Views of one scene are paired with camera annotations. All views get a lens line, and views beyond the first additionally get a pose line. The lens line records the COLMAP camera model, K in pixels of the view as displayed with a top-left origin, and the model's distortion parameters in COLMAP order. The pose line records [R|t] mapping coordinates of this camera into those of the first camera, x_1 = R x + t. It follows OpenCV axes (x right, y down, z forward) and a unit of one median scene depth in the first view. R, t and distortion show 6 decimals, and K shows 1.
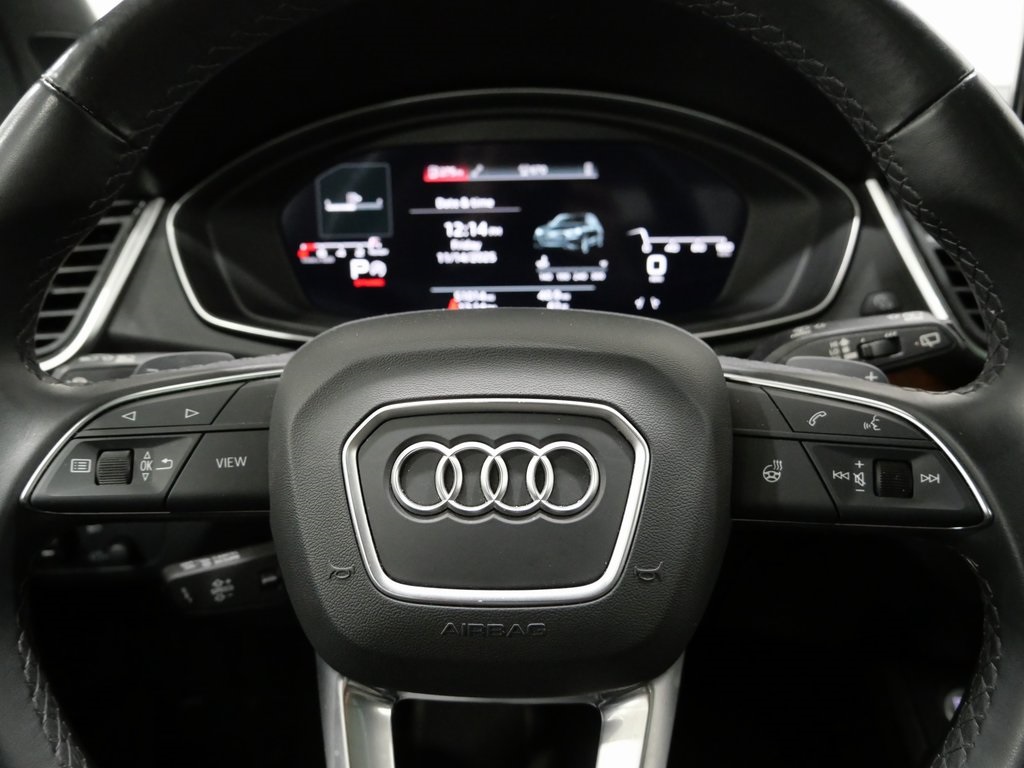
lens RADIAL K [[706.9, 0, 517.1], [0, 706.9, 385.8], [0, 0, 1]] dist [-0.077137, 0.021140]
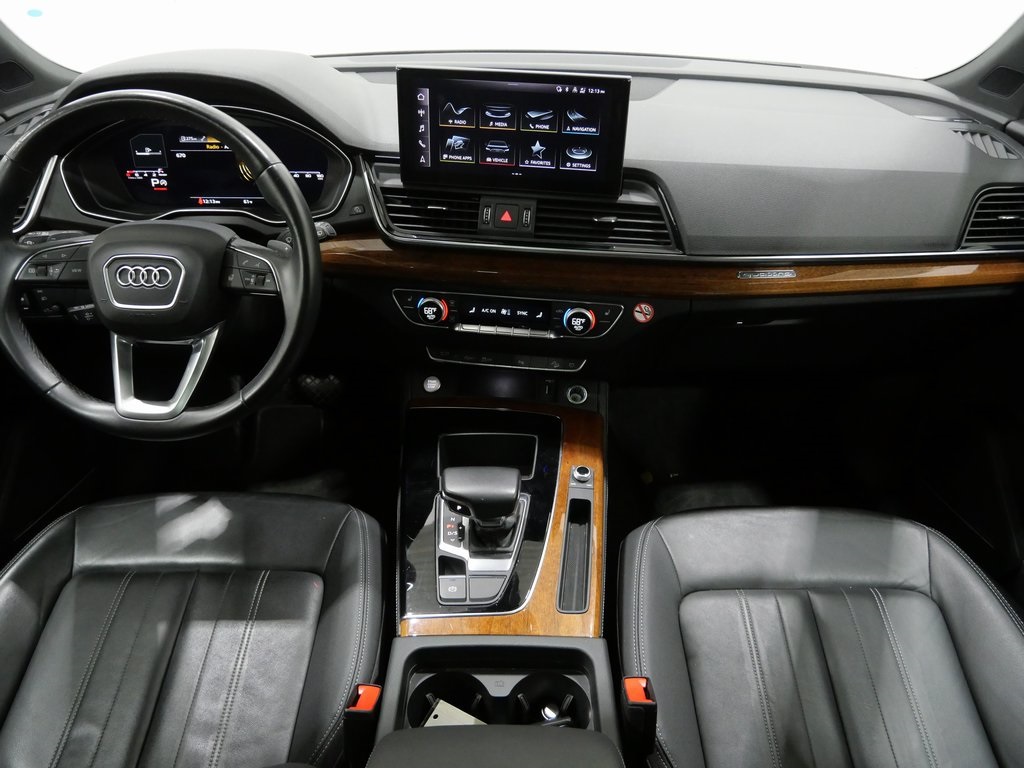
lens RADIAL K [[706.9, 0, 511.6], [0, 706.9, 385.5], [0, 0, 1]] dist [-0.077137, 0.021140]
pose [[0.999029, 0.033633, 0.028445, 1.294719], [-0.039728, 0.966899, 0.252049, -0.218044], [-0.019026, -0.252935, 0.967296, -1.915501]]
